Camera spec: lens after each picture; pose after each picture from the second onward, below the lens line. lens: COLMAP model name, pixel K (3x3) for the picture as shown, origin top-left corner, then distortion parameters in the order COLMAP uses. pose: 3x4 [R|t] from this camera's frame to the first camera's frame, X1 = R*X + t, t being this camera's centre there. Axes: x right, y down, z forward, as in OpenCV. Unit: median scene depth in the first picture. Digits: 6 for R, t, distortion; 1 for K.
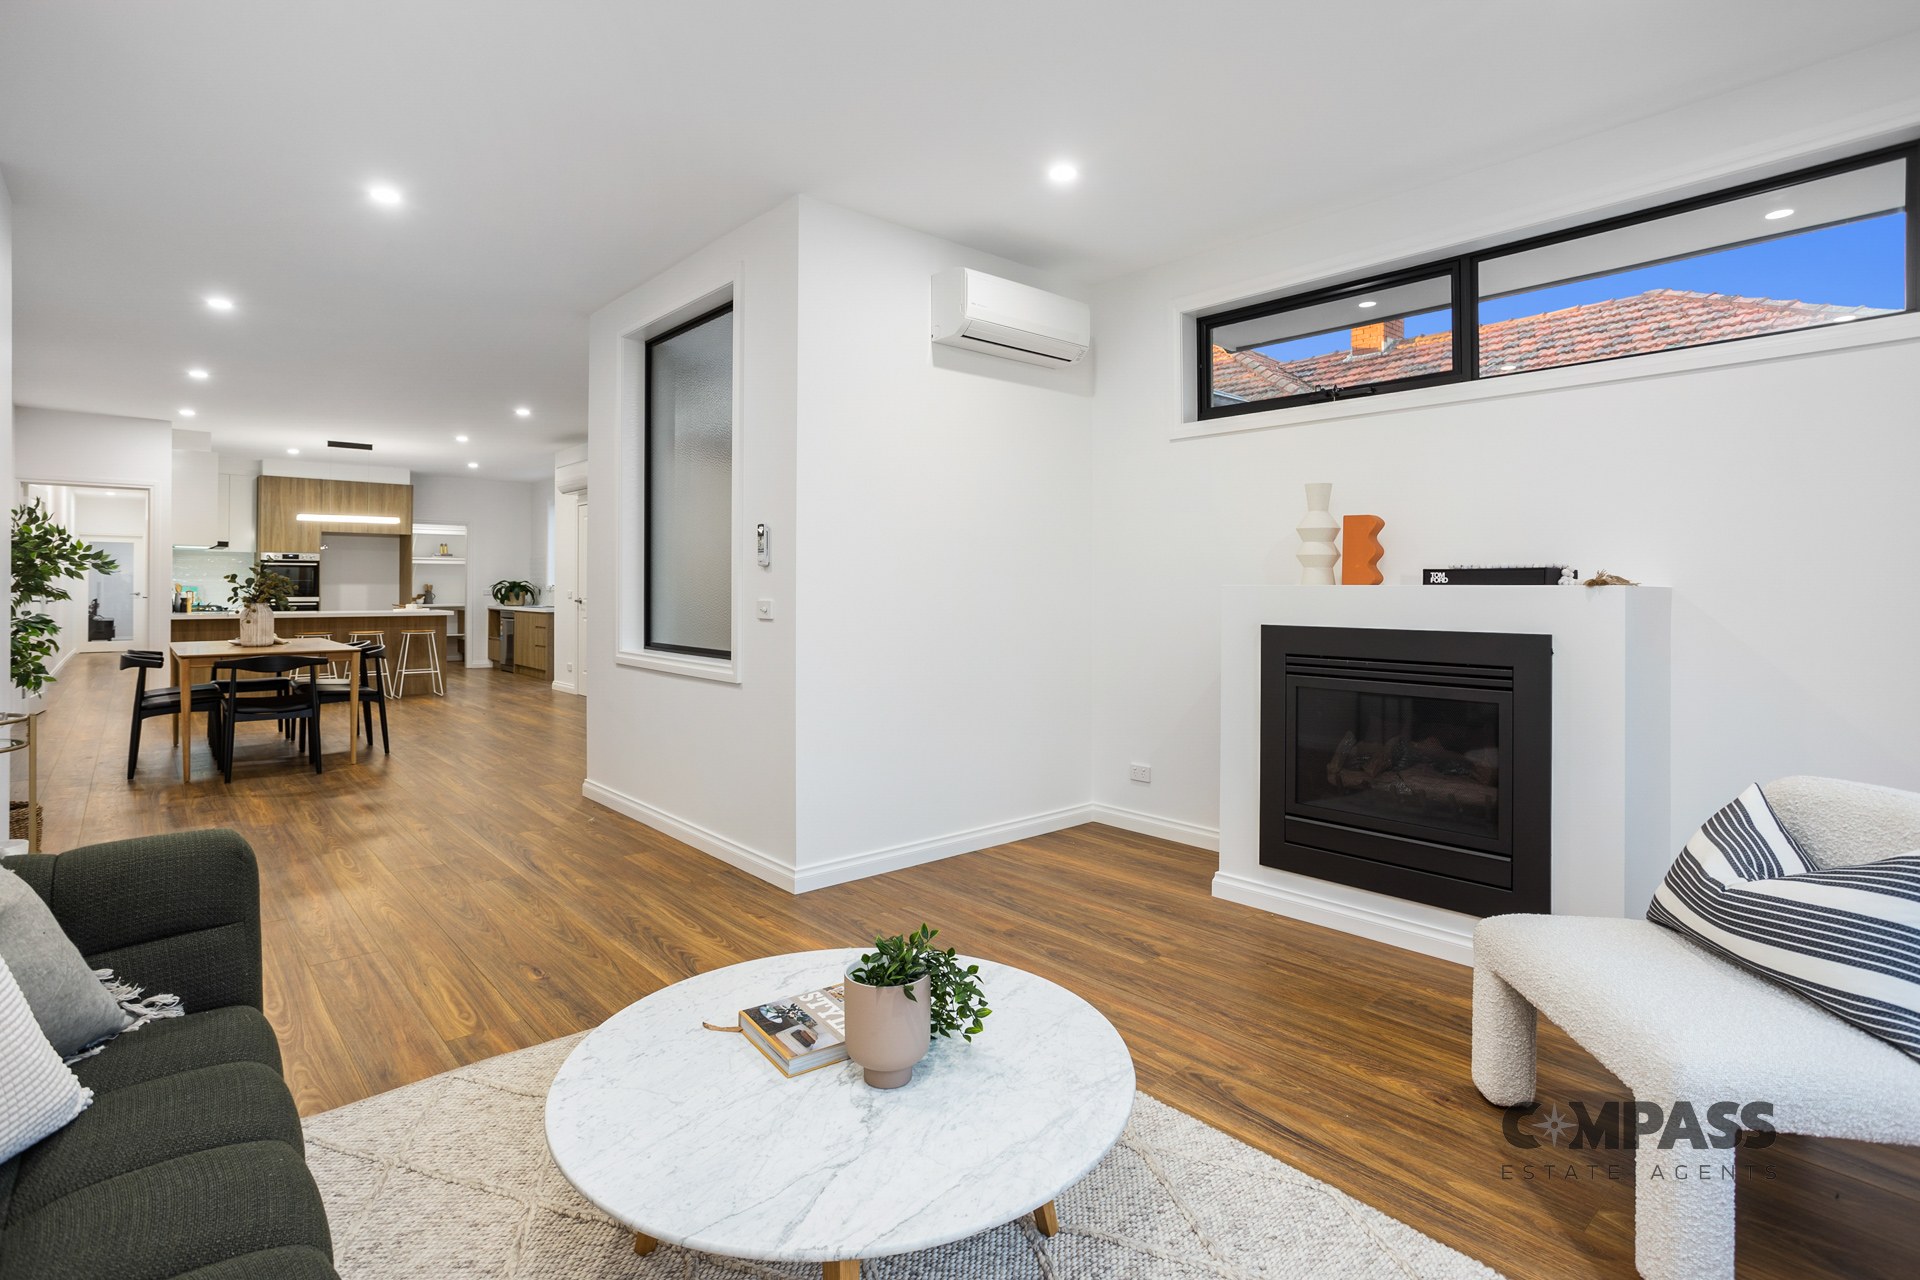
lens RADIAL K [[951.3, 0, 957.4], [0, 951.3, 589.6], [0, 0, 1]] dist [-0.067083, 0.051485]
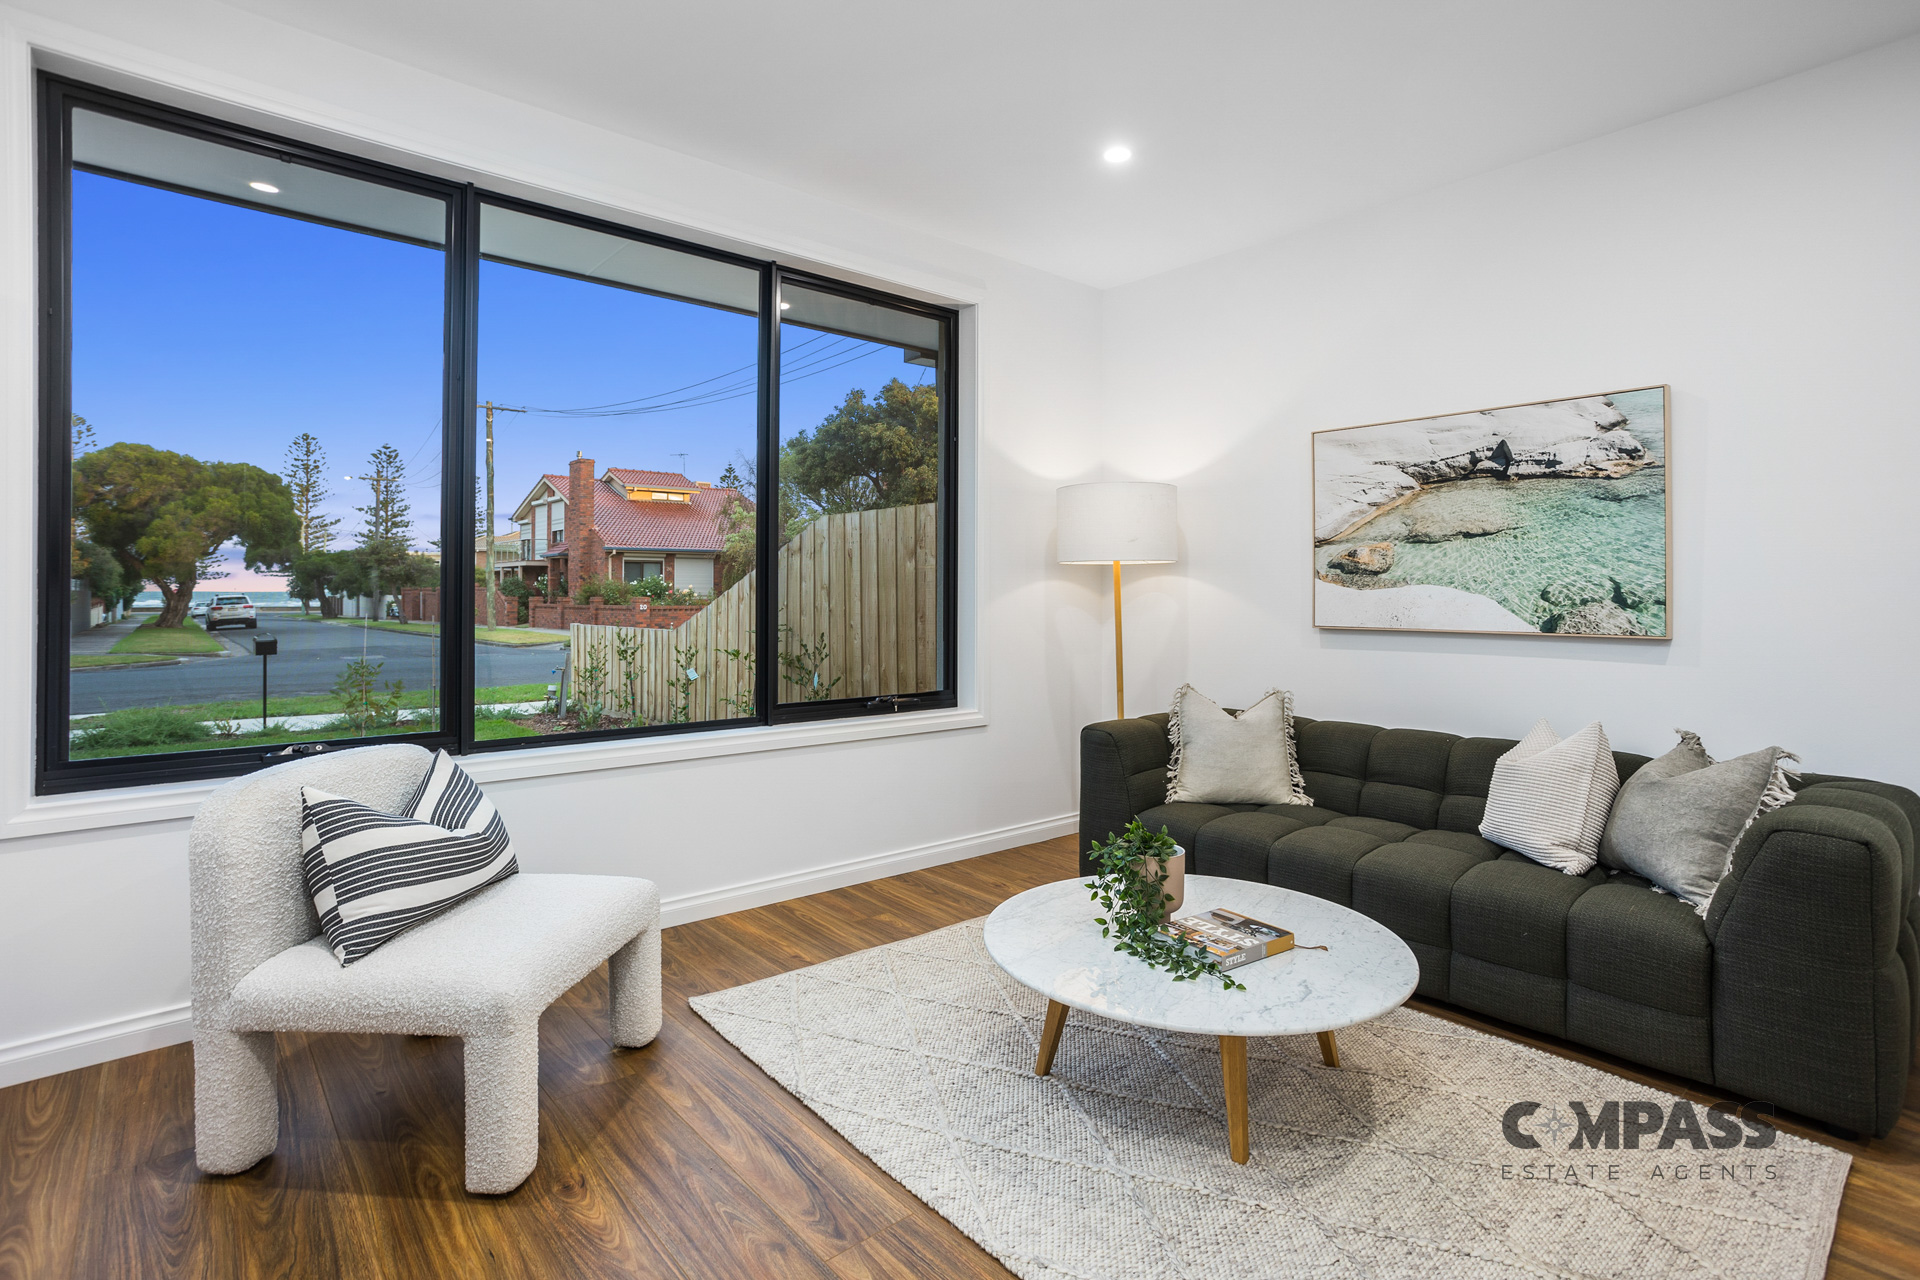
lens RADIAL K [[927.6, 0, 968.9], [0, 927.6, 595.0], [0, 0, 1]] dist [-0.016994, 0.000002]
pose [[-0.999954, -0.008319, 0.004825, 0.033499], [-0.008302, 0.999959, 0.003477, 0.000417], [-0.004854, 0.003437, -0.999982, 0.384777]]
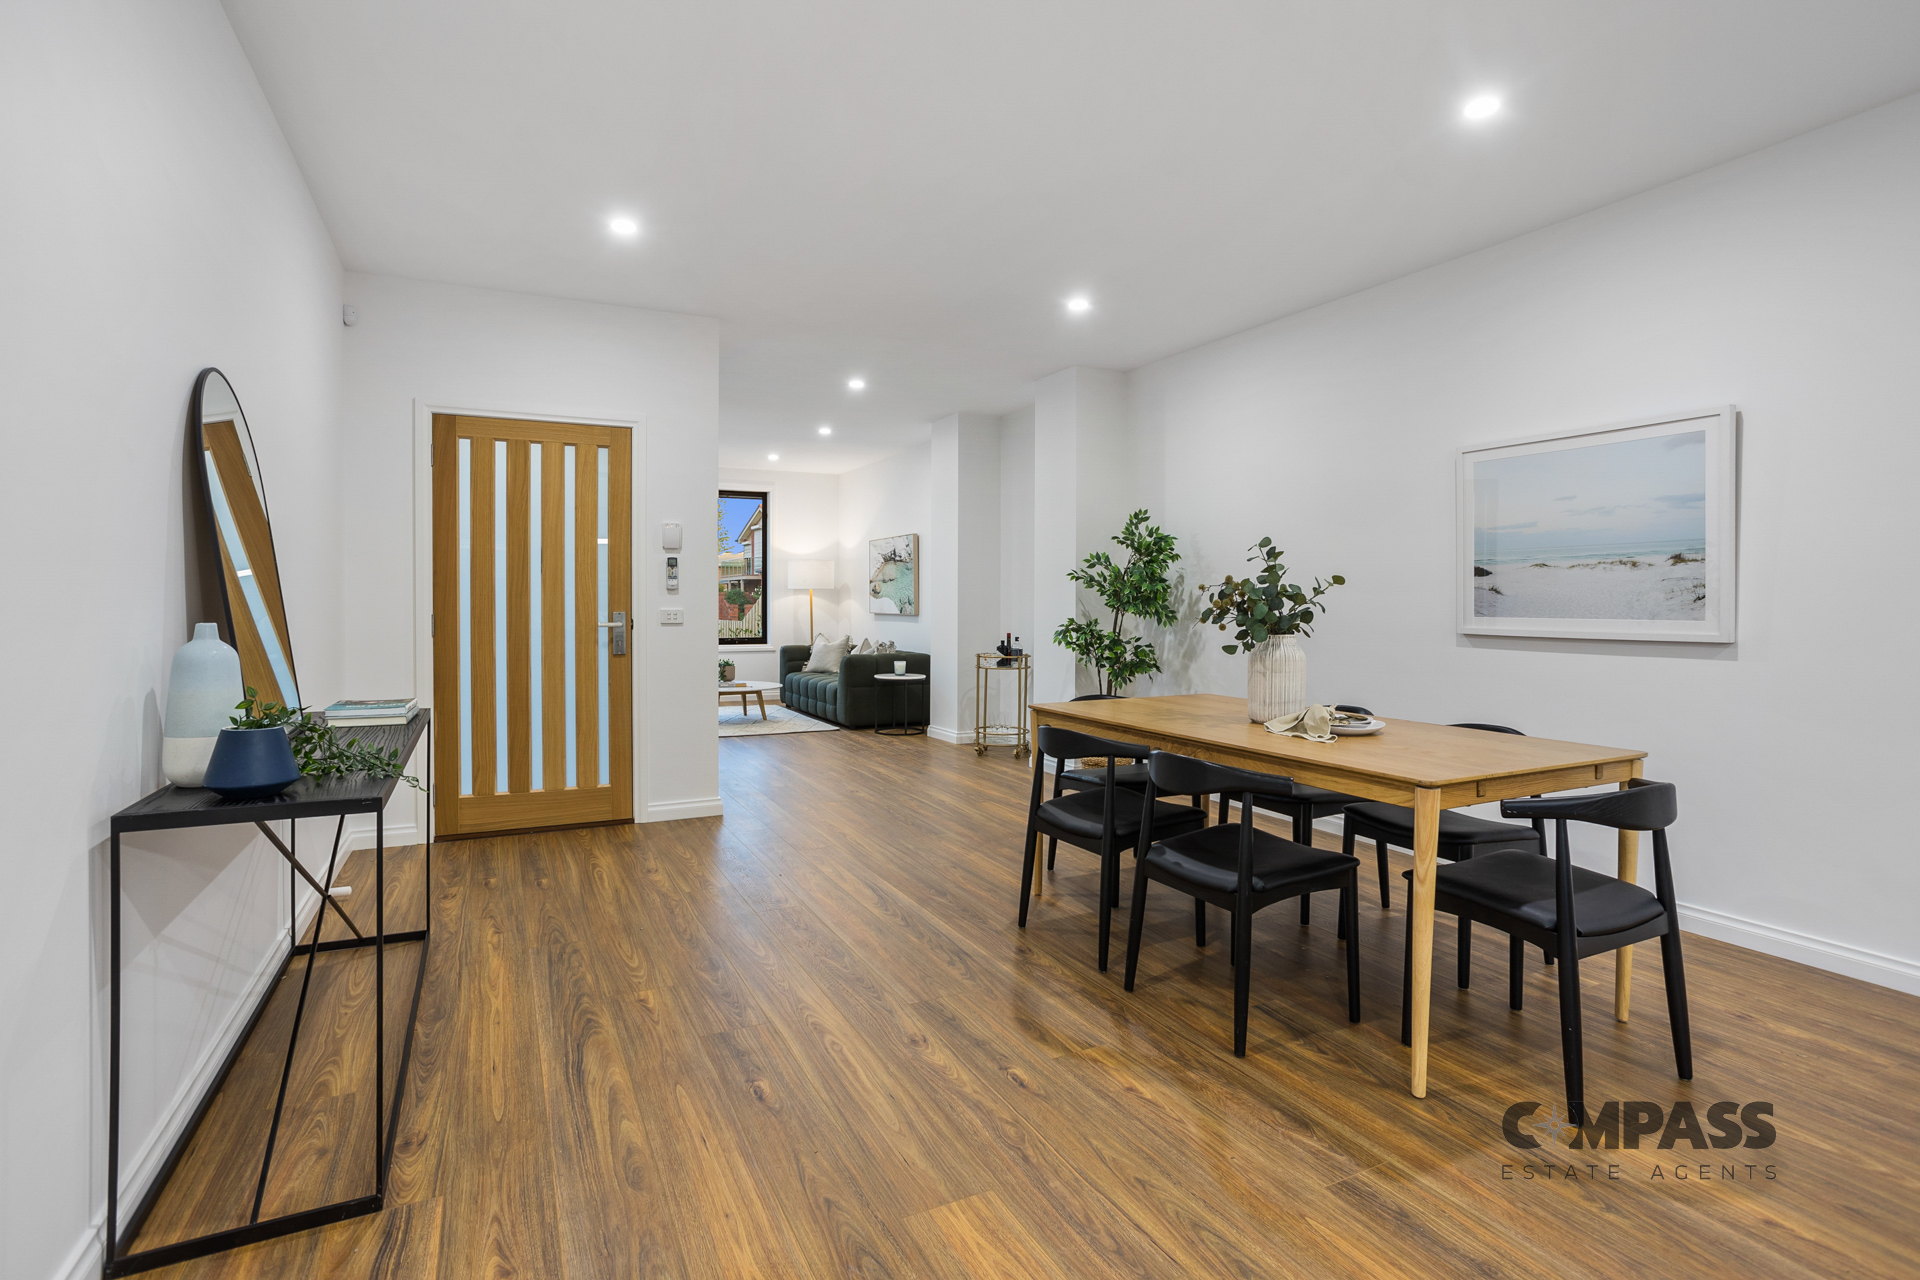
lens RADIAL K [[934.0, 0, 956.7], [0, 934.0, 609.3], [0, 0, 1]] dist [-0.048702, 0.027741]
pose [[-0.966981, -0.007105, 0.254751, -0.456078], [-0.004259, 0.999922, 0.011719, -0.002872], [-0.254814, 0.010247, -0.966936, 0.968274]]
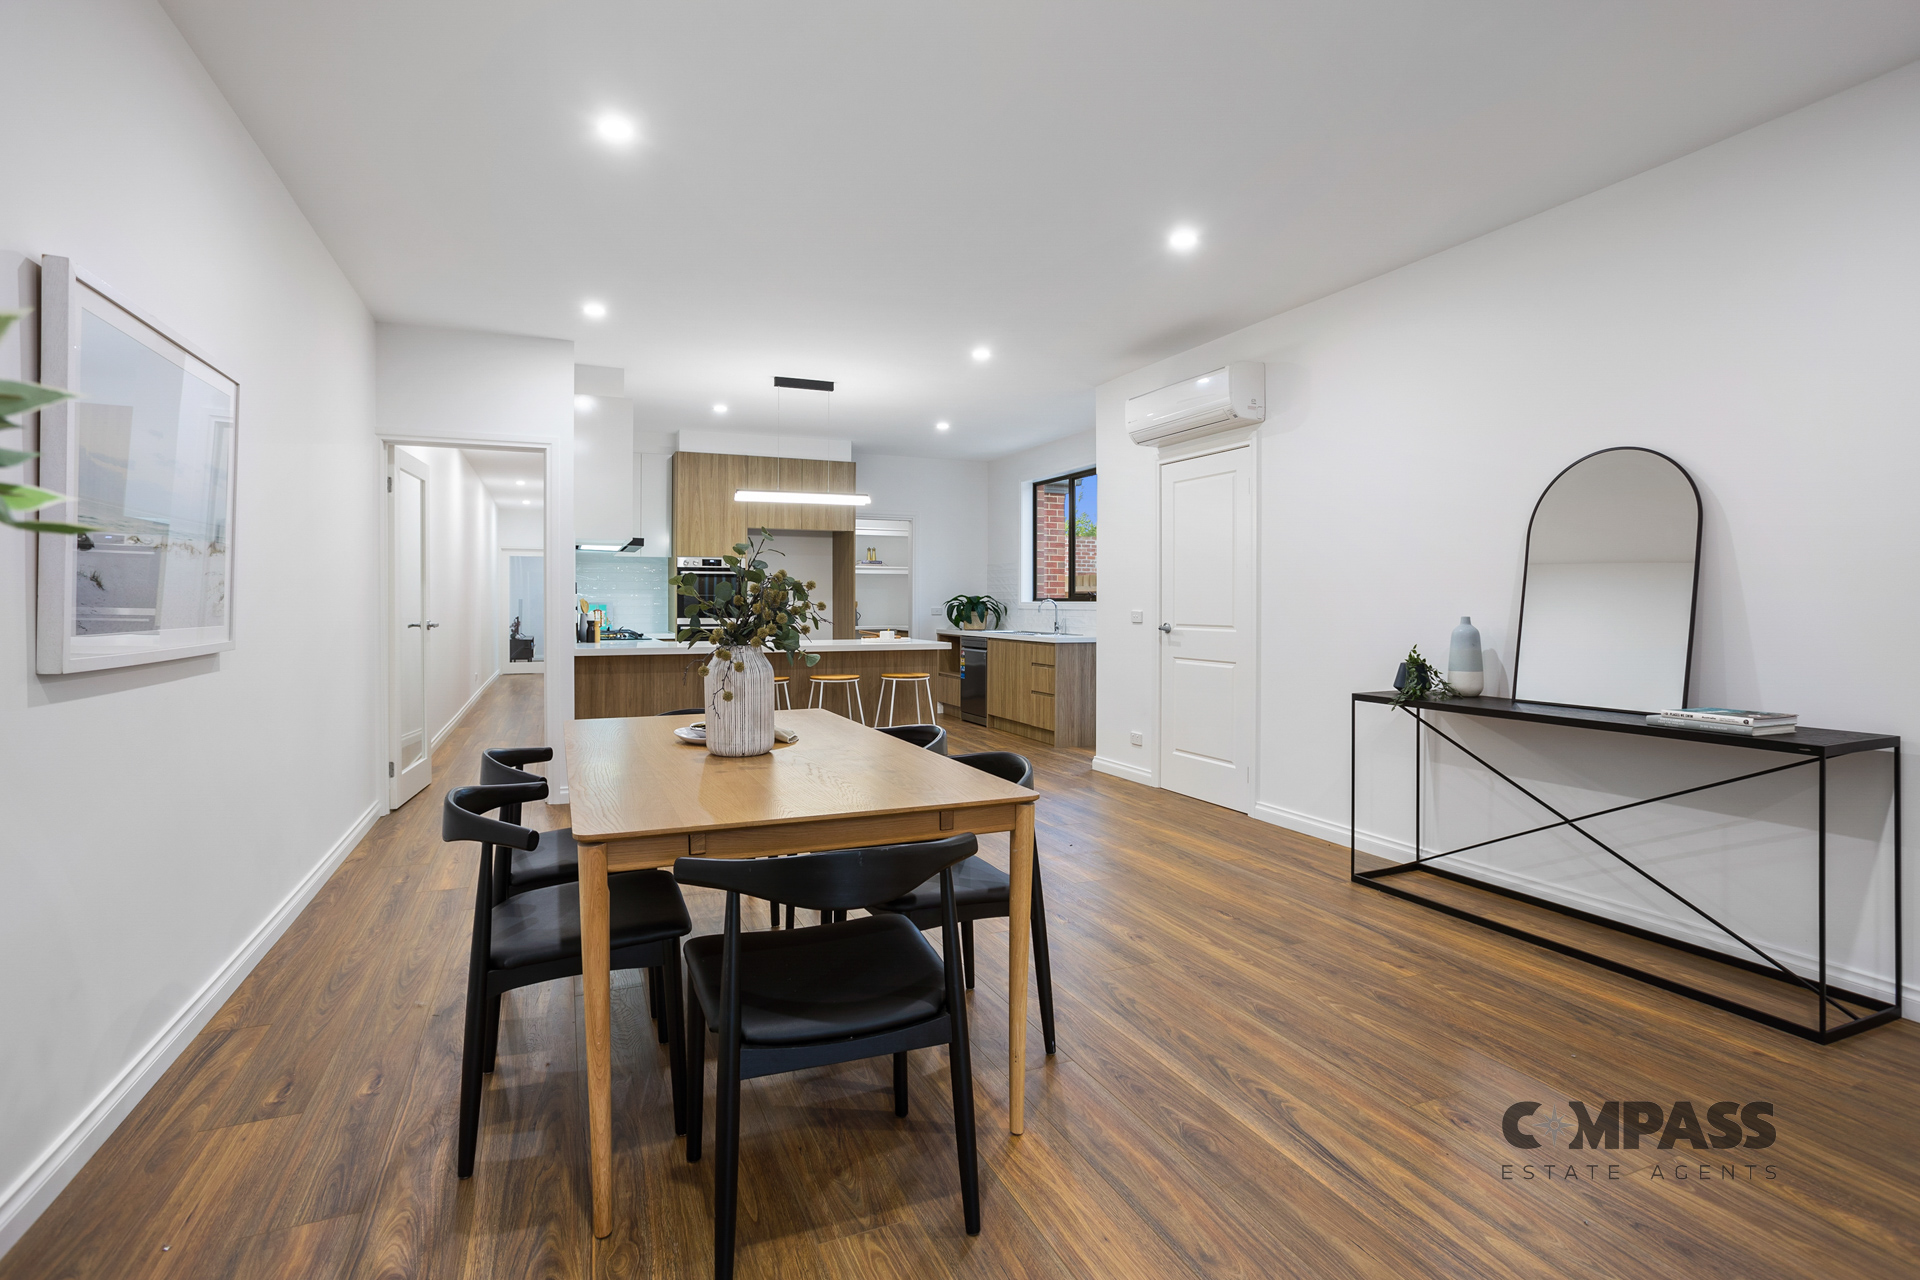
lens RADIAL K [[926.1, 0, 960.4], [0, 926.1, 618.2], [0, 0, 1]] dist [-0.049700, 0.026380]
pose [[0.951697, 0.003241, -0.307022, -0.345925], [0.001021, 0.999905, 0.013721, -0.001830], [0.307038, -0.013372, 0.951603, 0.417088]]
